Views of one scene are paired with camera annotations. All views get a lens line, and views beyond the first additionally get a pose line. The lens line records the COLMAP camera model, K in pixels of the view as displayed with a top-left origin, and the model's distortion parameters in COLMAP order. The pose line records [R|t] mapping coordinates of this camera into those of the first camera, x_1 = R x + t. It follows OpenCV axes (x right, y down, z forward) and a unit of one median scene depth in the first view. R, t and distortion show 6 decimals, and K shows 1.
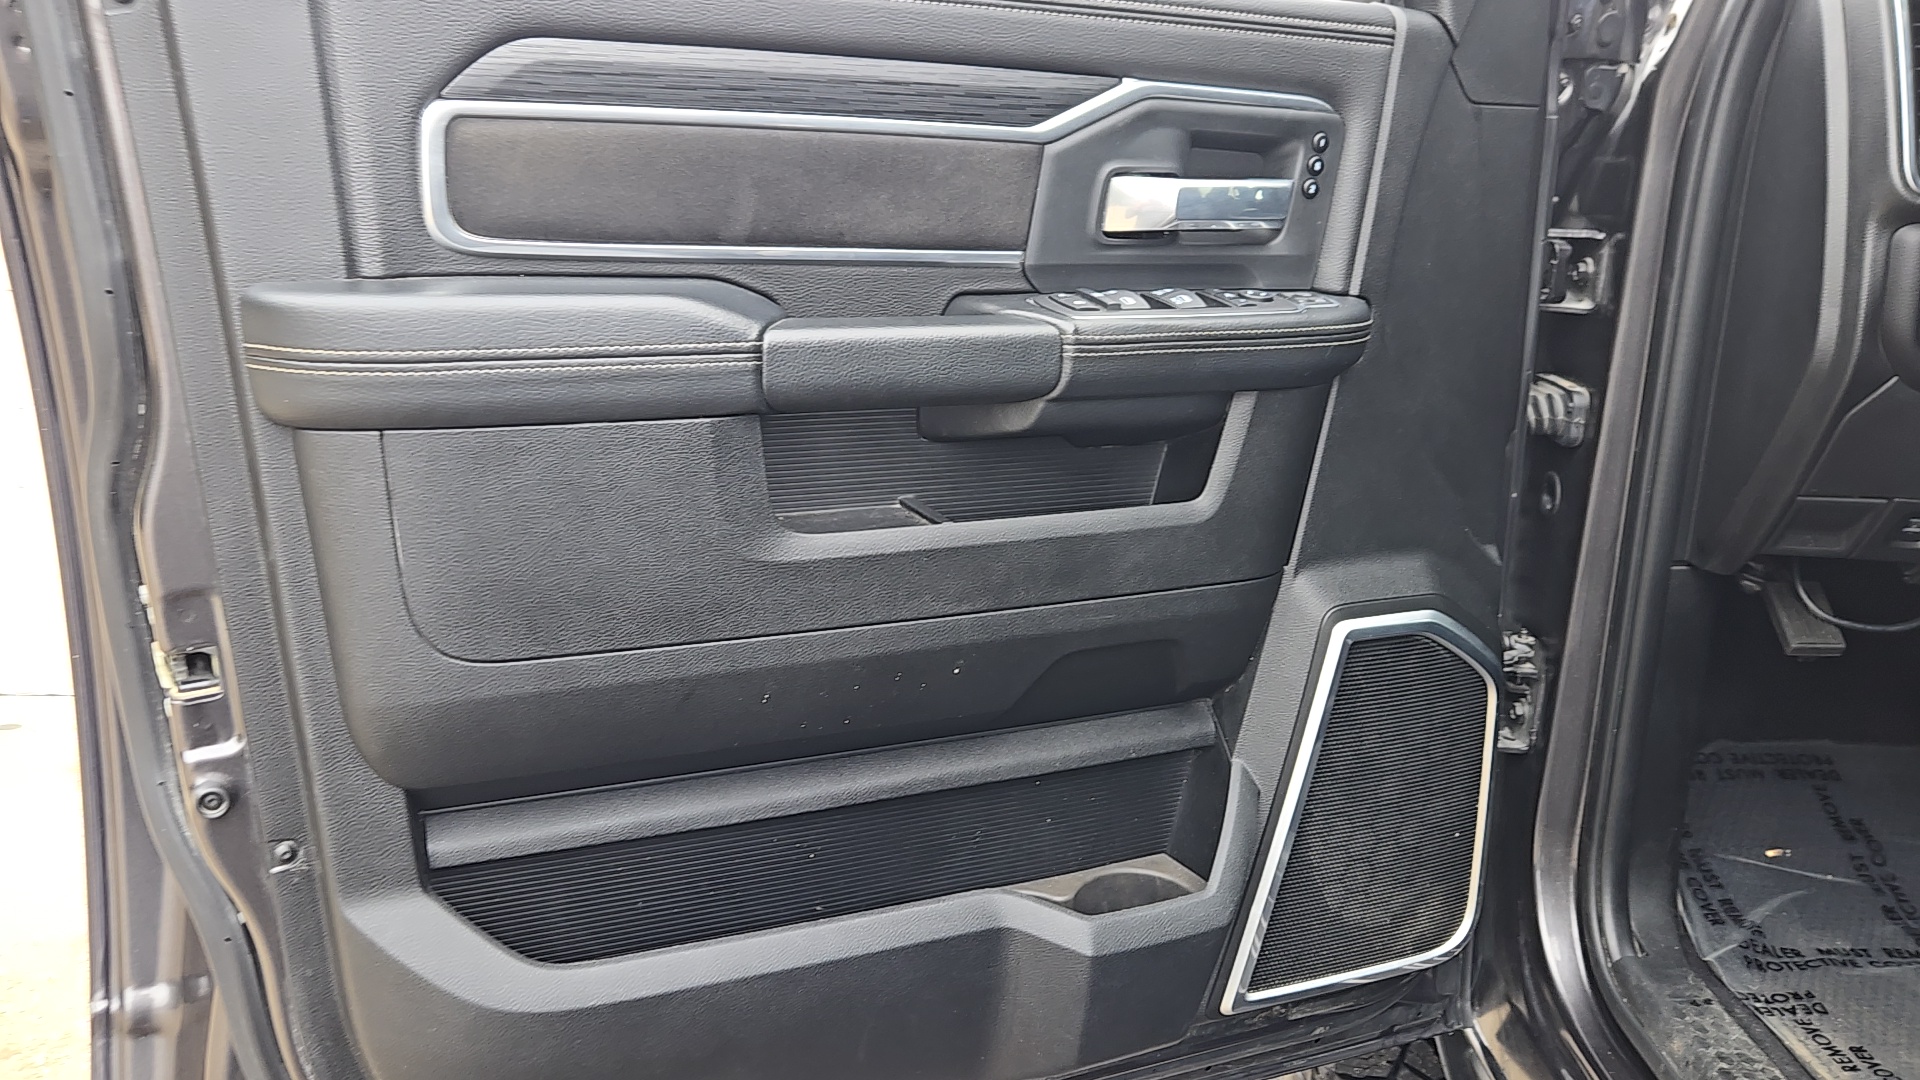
lens RADIAL K [[1602.5, 0, 953.1], [0, 1602.5, 537.1], [0, 0, 1]] dist [0.011576, -0.013148]
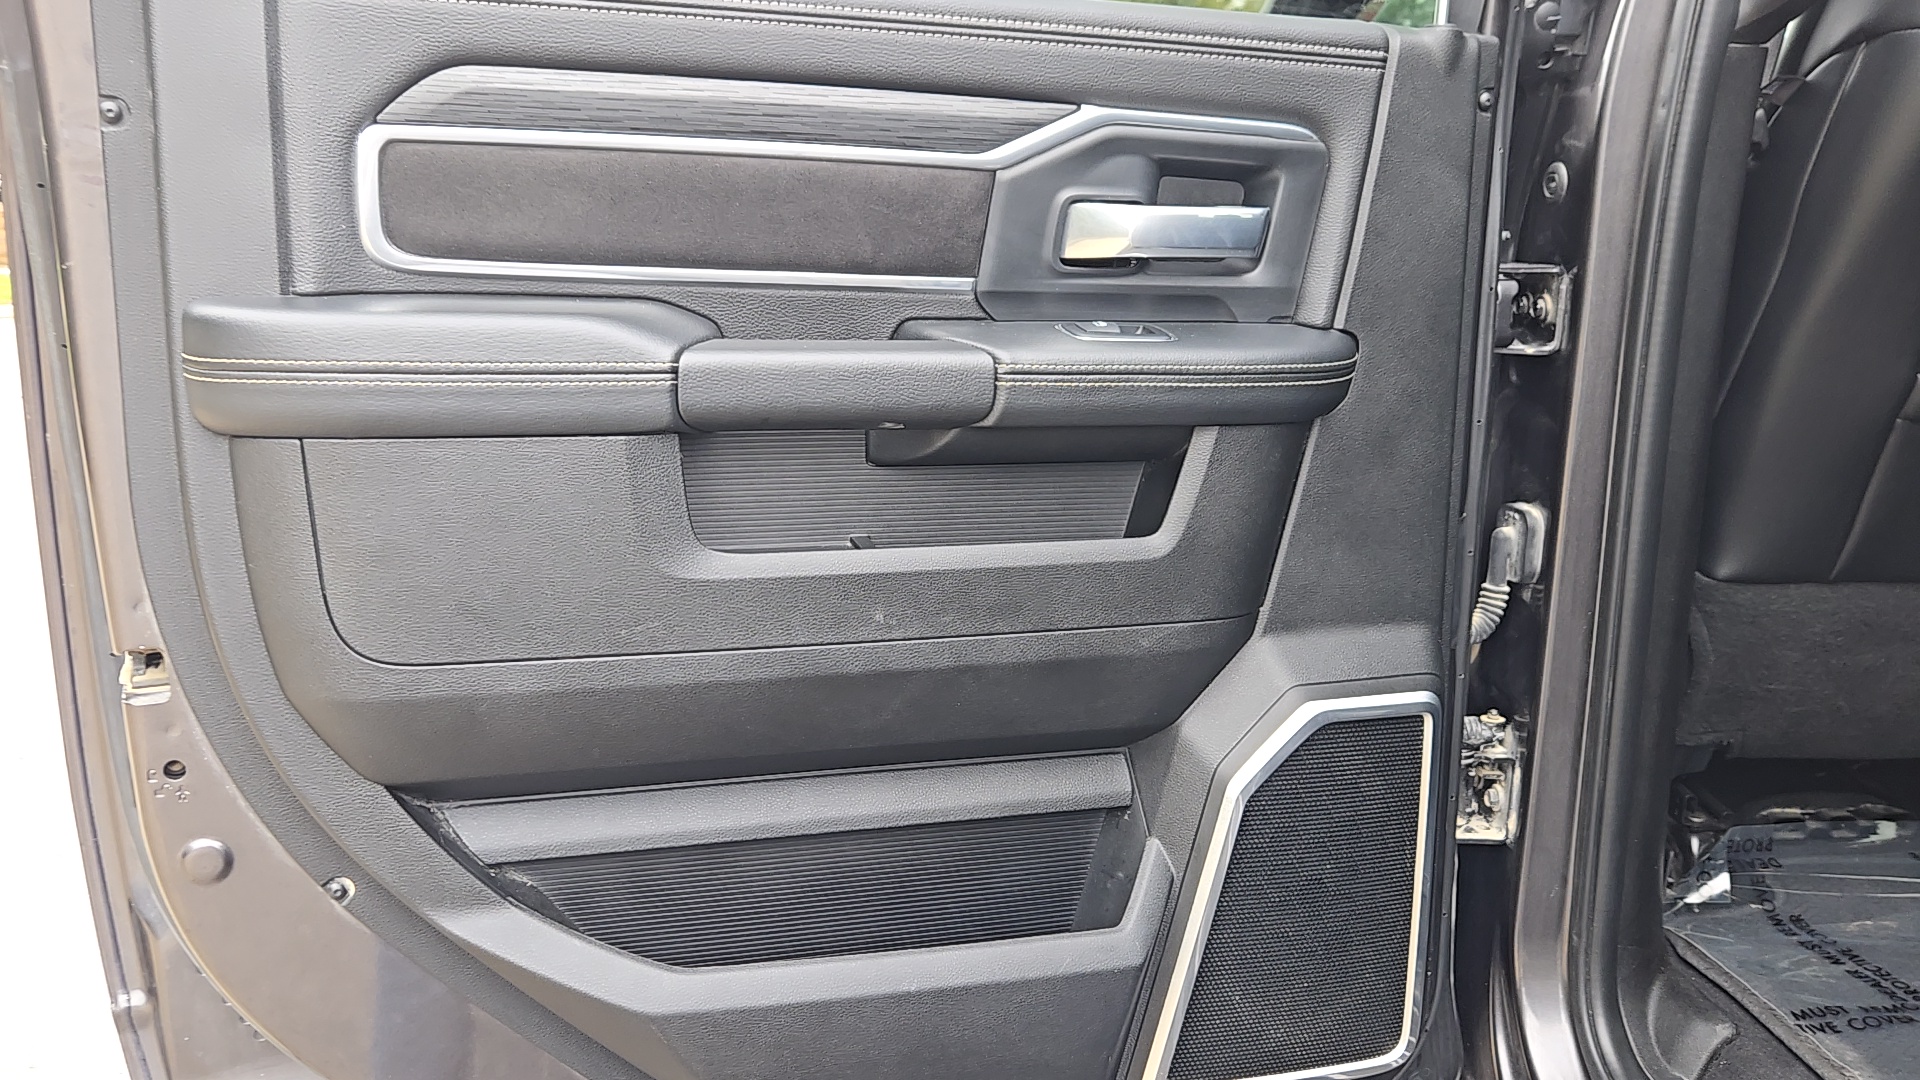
lens RADIAL K [[1602.5, 0, 953.1], [0, 1602.5, 537.1], [0, 0, 1]] dist [0.011576, -0.013148]
pose [[0.987650, 0.040175, -0.151436, 0.186760], [-0.041986, 0.999080, -0.008780, -0.009012], [0.150944, 0.015030, 0.988428, 0.020827]]
